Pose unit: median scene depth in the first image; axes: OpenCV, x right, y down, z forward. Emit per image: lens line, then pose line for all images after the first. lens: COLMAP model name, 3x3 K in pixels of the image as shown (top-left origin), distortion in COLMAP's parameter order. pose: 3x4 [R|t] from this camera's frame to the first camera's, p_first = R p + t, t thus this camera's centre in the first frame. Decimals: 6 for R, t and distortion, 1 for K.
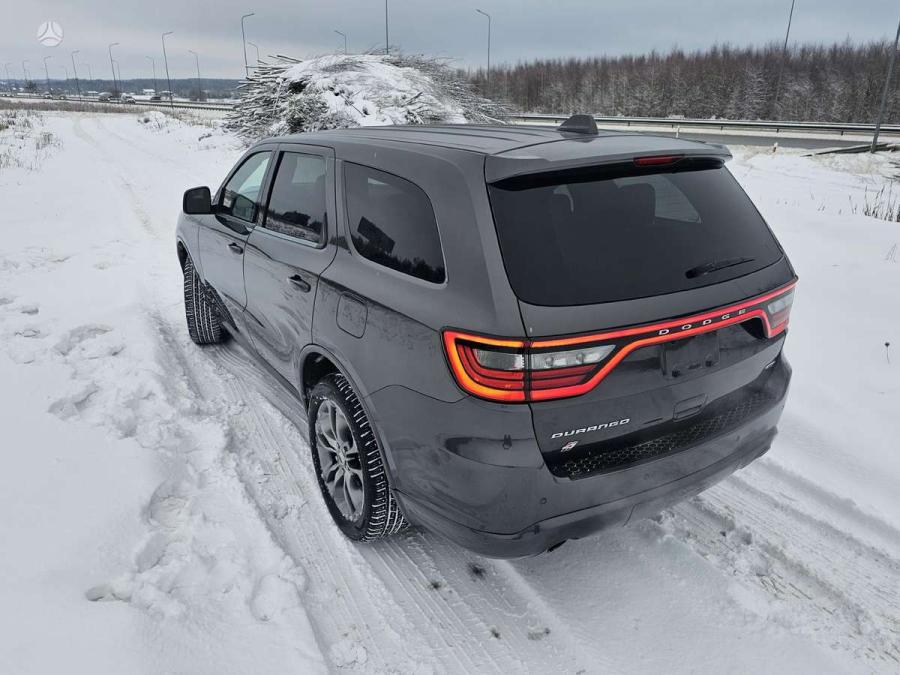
lens RADIAL K [[653.0, 0, 458.2], [0, 653.0, 336.7], [0, 0, 1]] dist [0.063324, -0.053616]
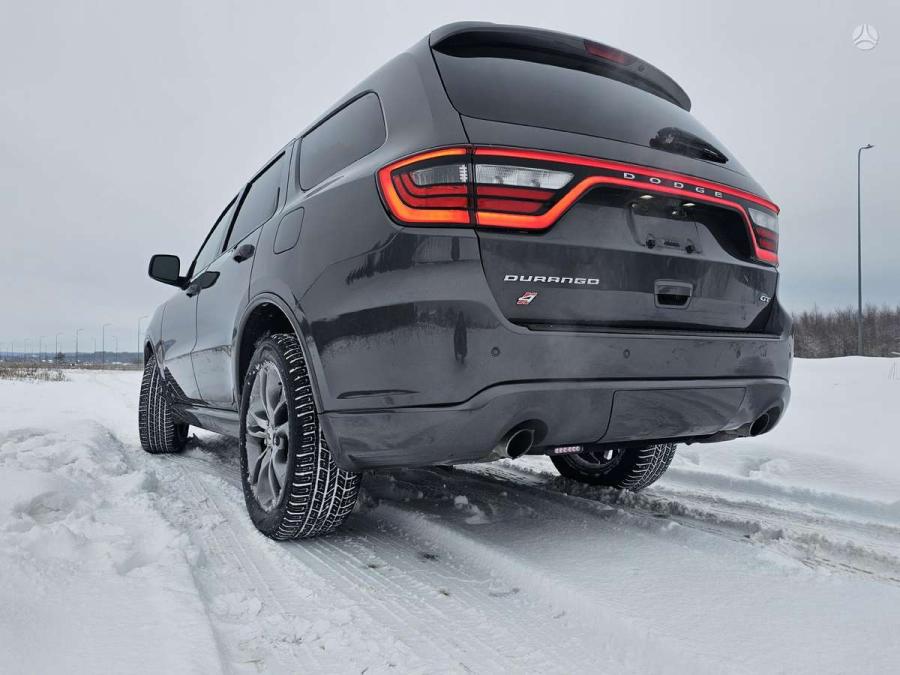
lens RADIAL K [[652.8, 0, 451.2], [0, 652.8, 346.1], [0, 0, 1]] dist [0.070595, -0.064416]
pose [[0.999963, -0.002874, -0.008100, 0.067174], [-0.000261, 0.931875, -0.362780, 0.439652], [0.008590, 0.362769, 0.931840, 0.212858]]
